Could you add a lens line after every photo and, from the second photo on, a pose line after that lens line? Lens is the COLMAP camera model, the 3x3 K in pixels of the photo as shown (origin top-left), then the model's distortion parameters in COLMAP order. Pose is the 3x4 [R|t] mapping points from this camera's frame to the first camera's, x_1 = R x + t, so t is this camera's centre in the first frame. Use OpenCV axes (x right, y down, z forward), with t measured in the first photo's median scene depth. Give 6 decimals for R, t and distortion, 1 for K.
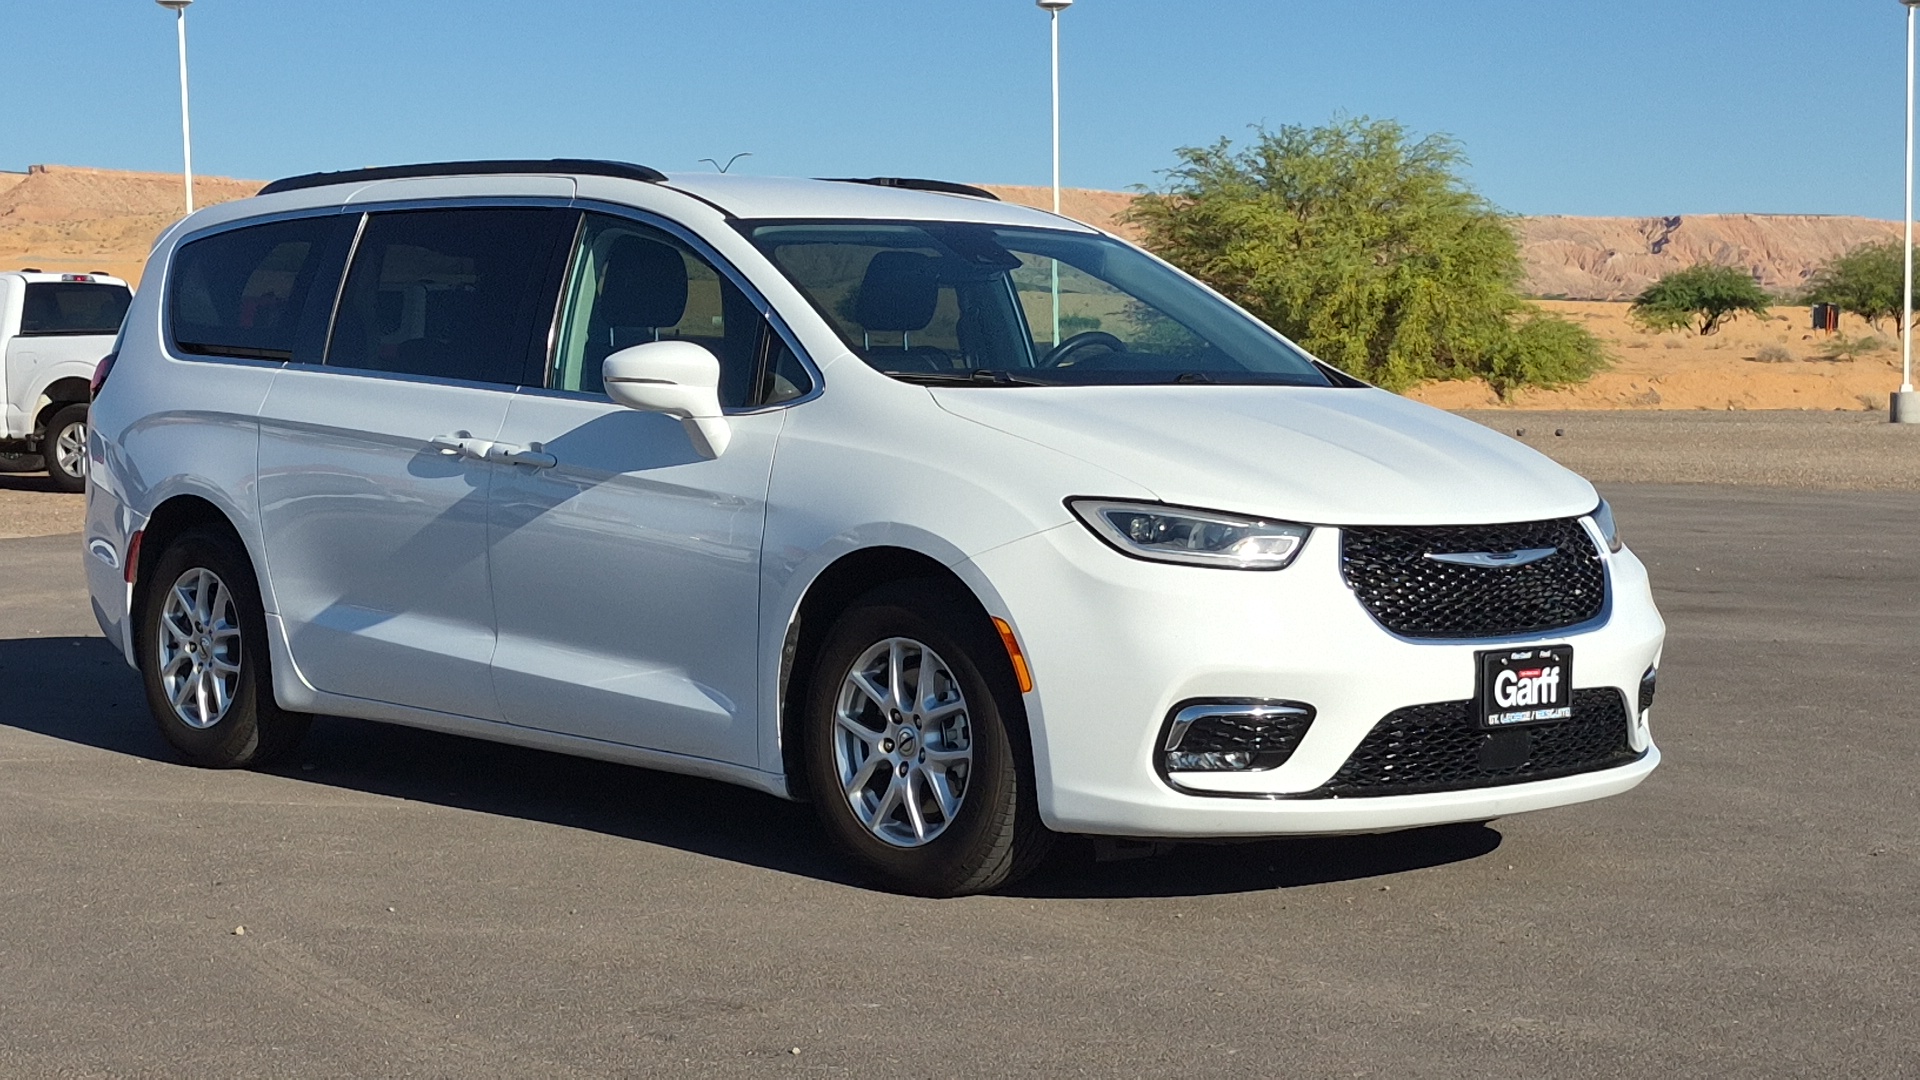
lens RADIAL K [[3282.6, 0, 960.0], [0, 3282.6, 540.0], [0, 0, 1]] dist [0.168753, 0.025376]
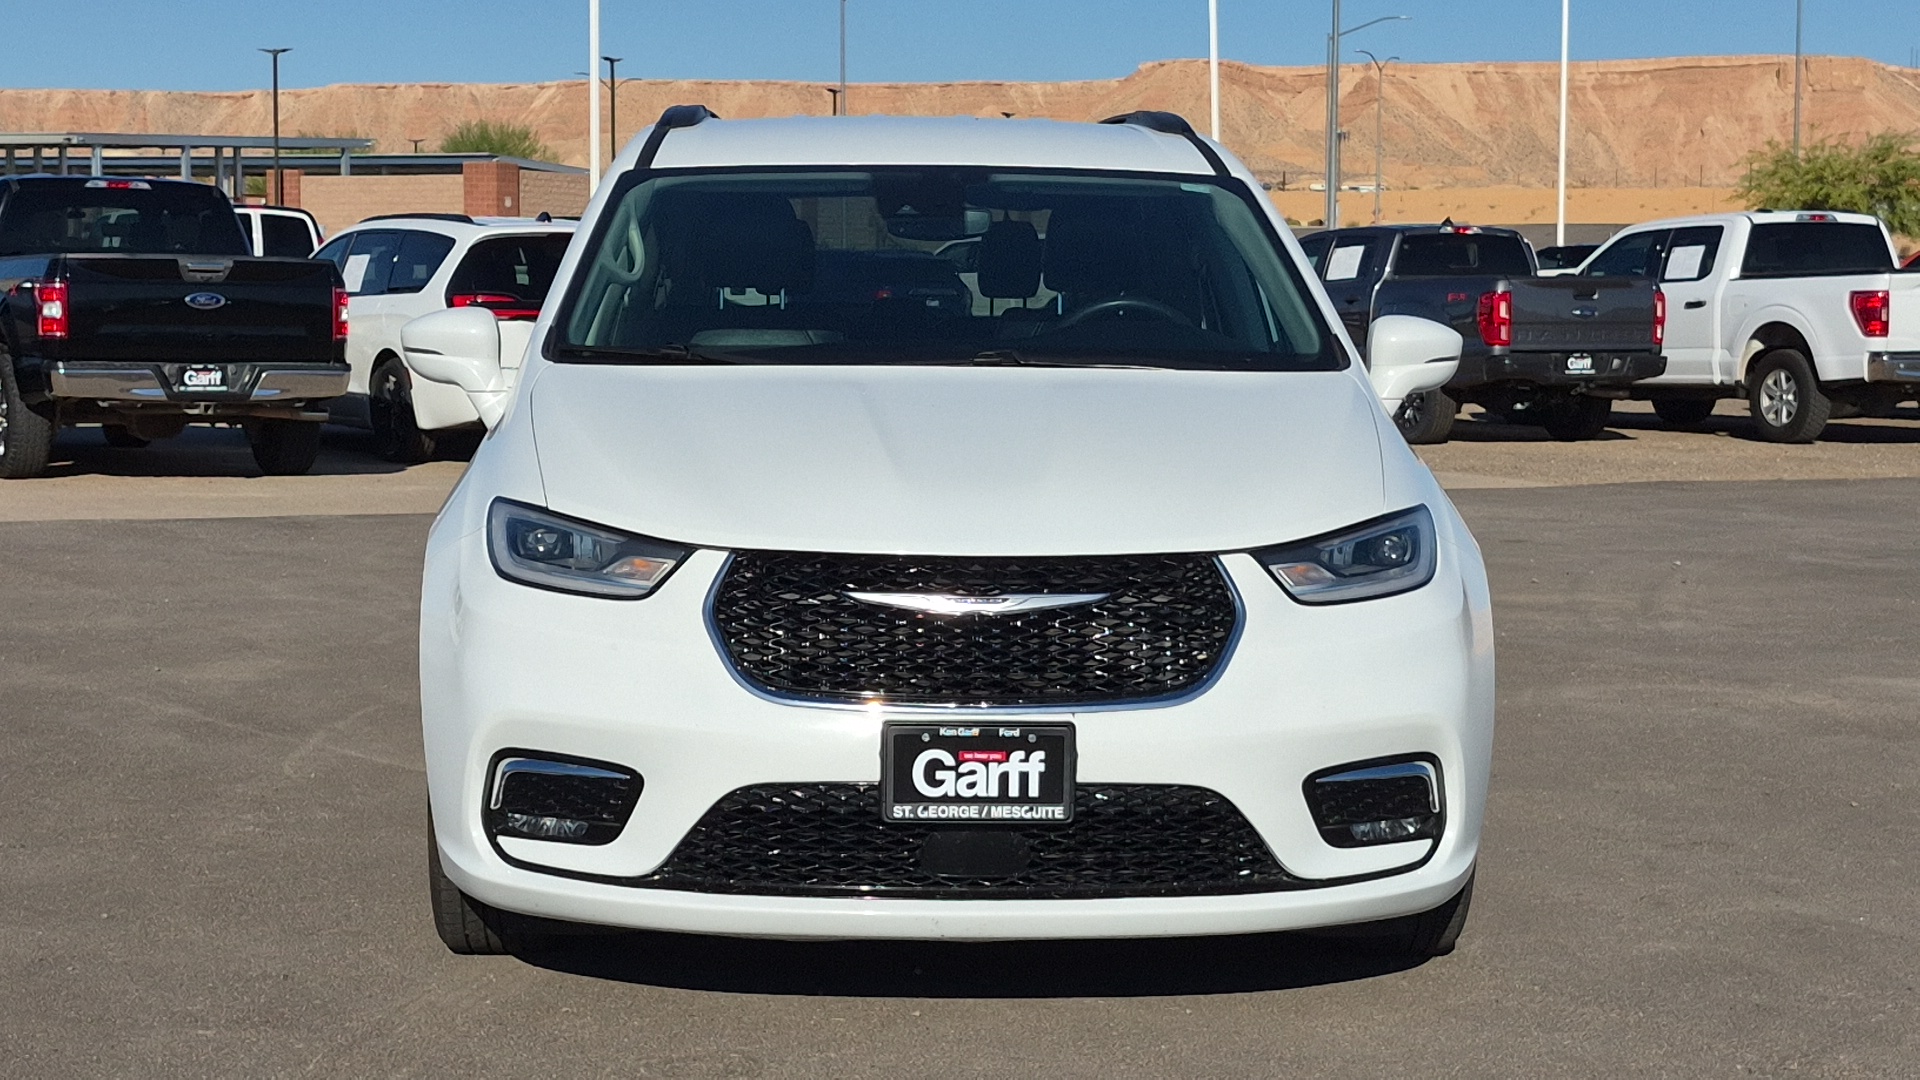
lens RADIAL K [[3282.6, 0, 960.0], [0, 3282.6, 540.0], [0, 0, 1]] dist [0.168753, 0.025376]
pose [[0.770687, 0.051376, -0.635140, 0.648096], [-0.038930, 0.998679, 0.033544, -0.034589], [0.636024, -0.001126, 0.771668, 0.412768]]
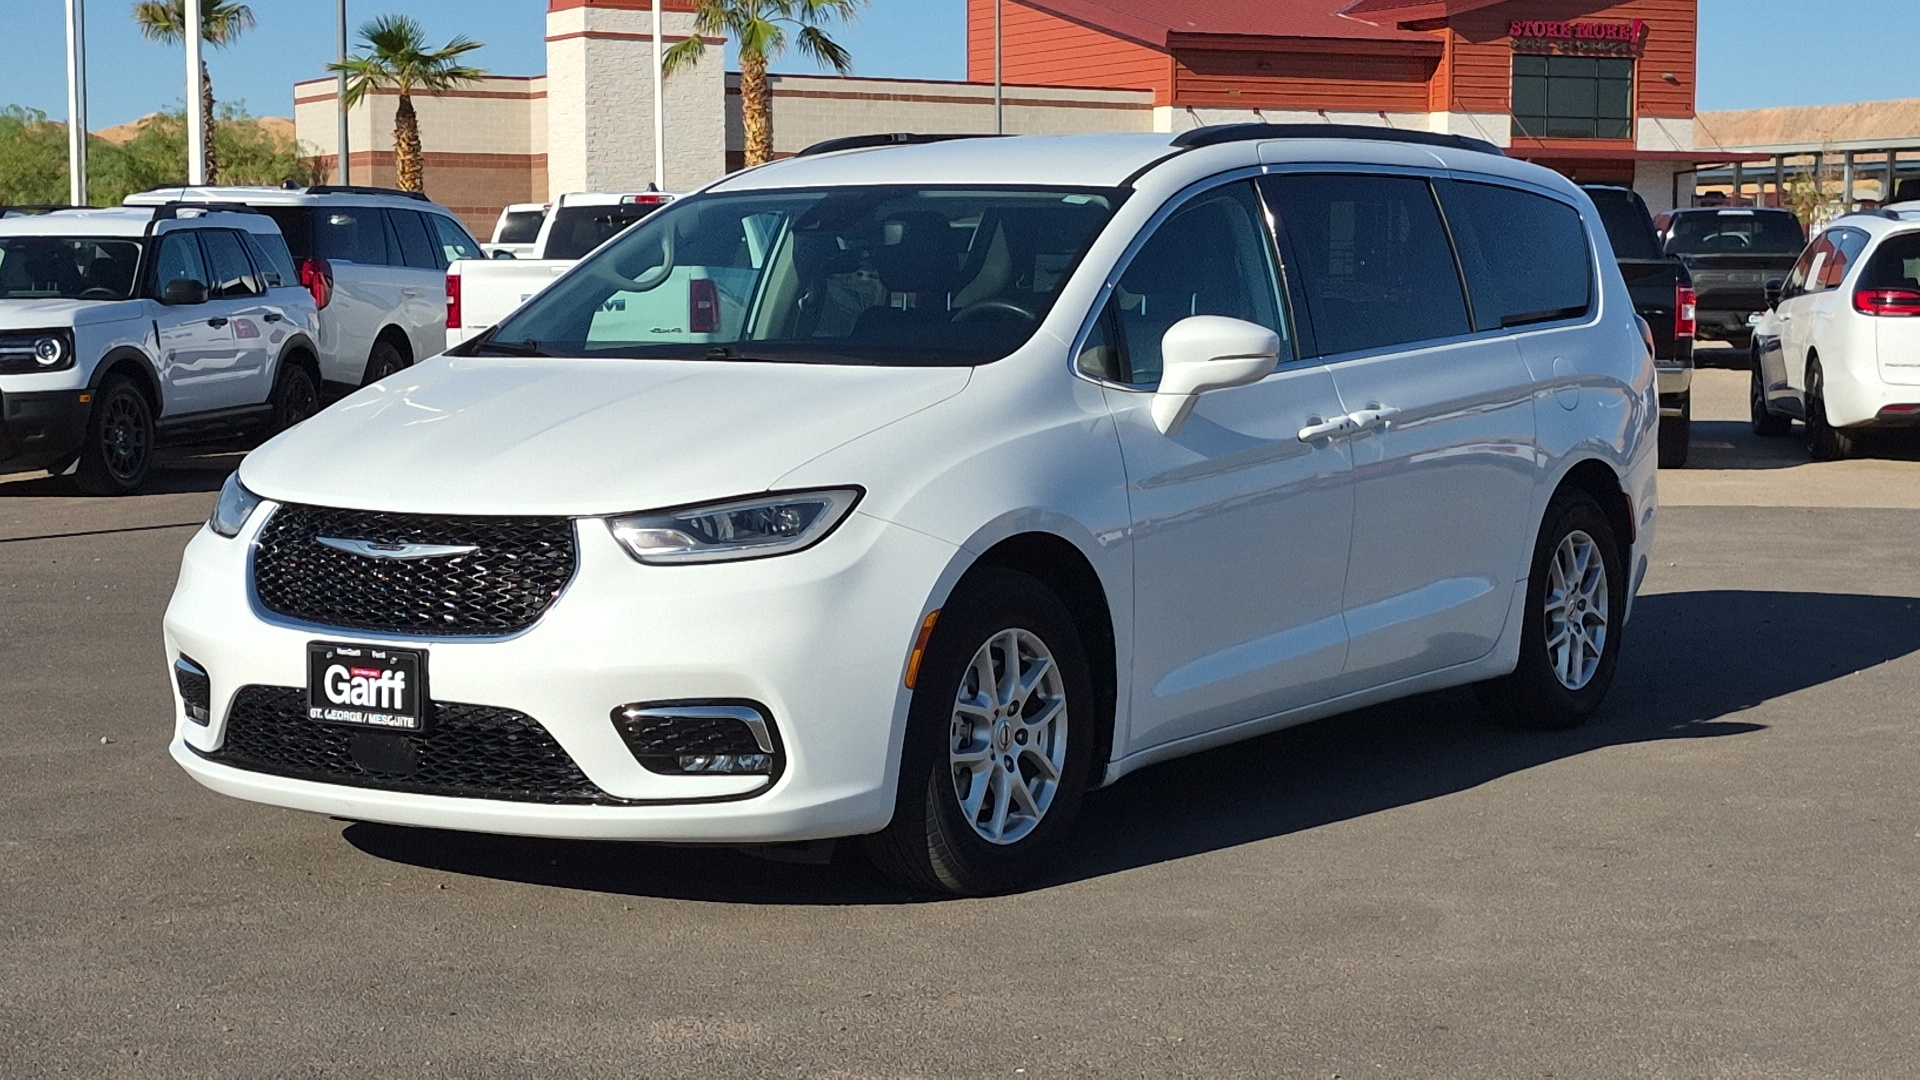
lens RADIAL K [[3282.6, 0, 960.0], [0, 3282.6, 540.0], [0, 0, 1]] dist [0.168753, 0.025376]
pose [[0.244362, 0.070204, -0.967139, 1.120427], [-0.048910, 0.996999, 0.060014, -0.061862], [0.968450, 0.032638, 0.247062, 0.931808]]
